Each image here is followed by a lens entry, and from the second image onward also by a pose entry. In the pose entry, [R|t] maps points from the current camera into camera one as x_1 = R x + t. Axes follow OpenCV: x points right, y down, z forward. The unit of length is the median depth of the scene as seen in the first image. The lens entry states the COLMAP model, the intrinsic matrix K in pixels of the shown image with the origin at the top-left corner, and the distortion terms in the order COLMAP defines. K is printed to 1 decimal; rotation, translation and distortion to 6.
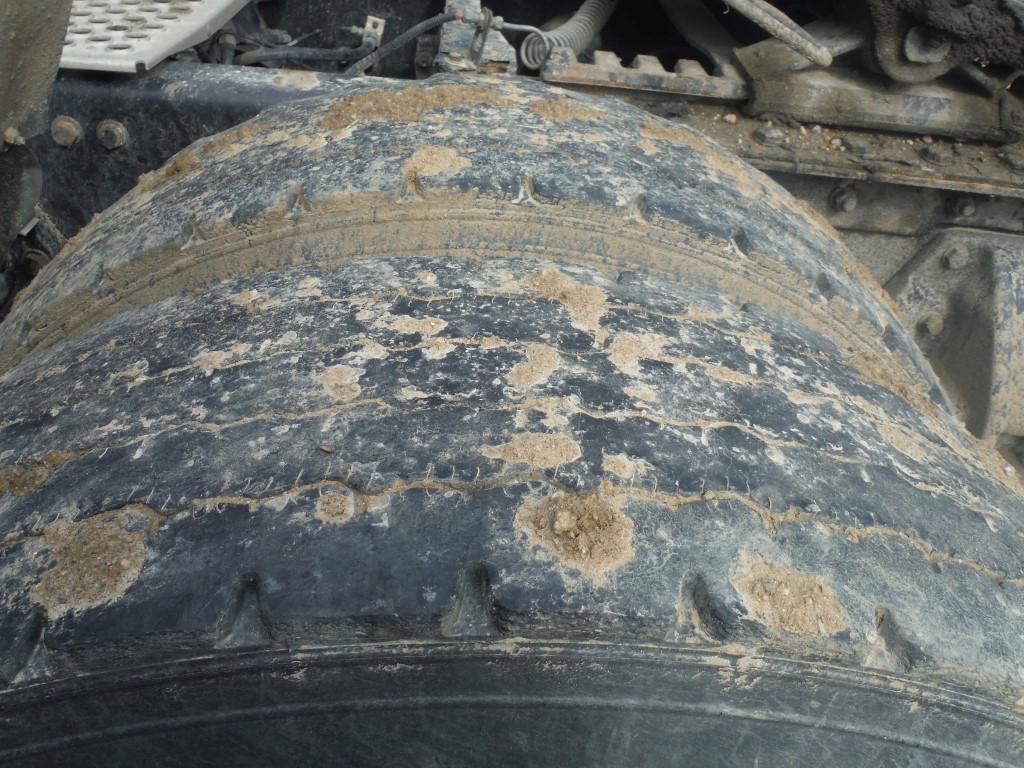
lens RADIAL K [[890.3, 0, 525.5], [0, 890.3, 410.2], [0, 0, 1]] dist [-0.073676, 0.034610]
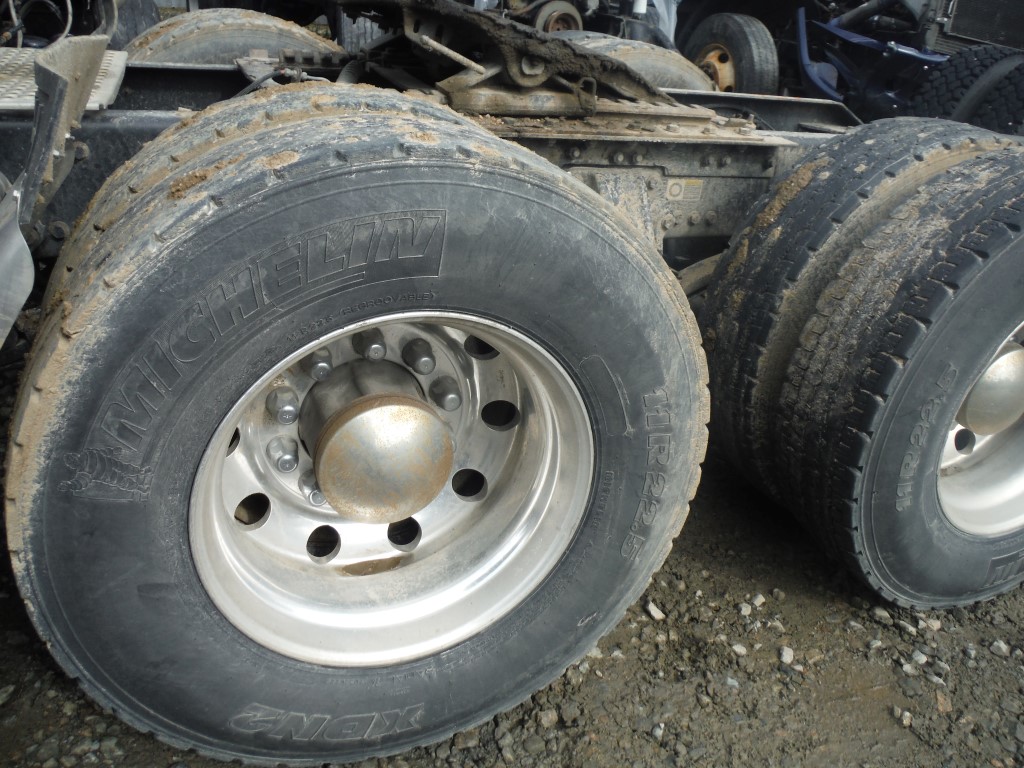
lens RADIAL K [[890.3, 0, 517.1], [0, 890.3, 384.3], [0, 0, 1]] dist [-0.073676, 0.034610]
pose [[0.947484, -0.152422, 0.281144, -0.244776], [0.198211, 0.969786, -0.142221, 0.560150], [-0.250971, 0.190478, 0.949069, -0.753340]]
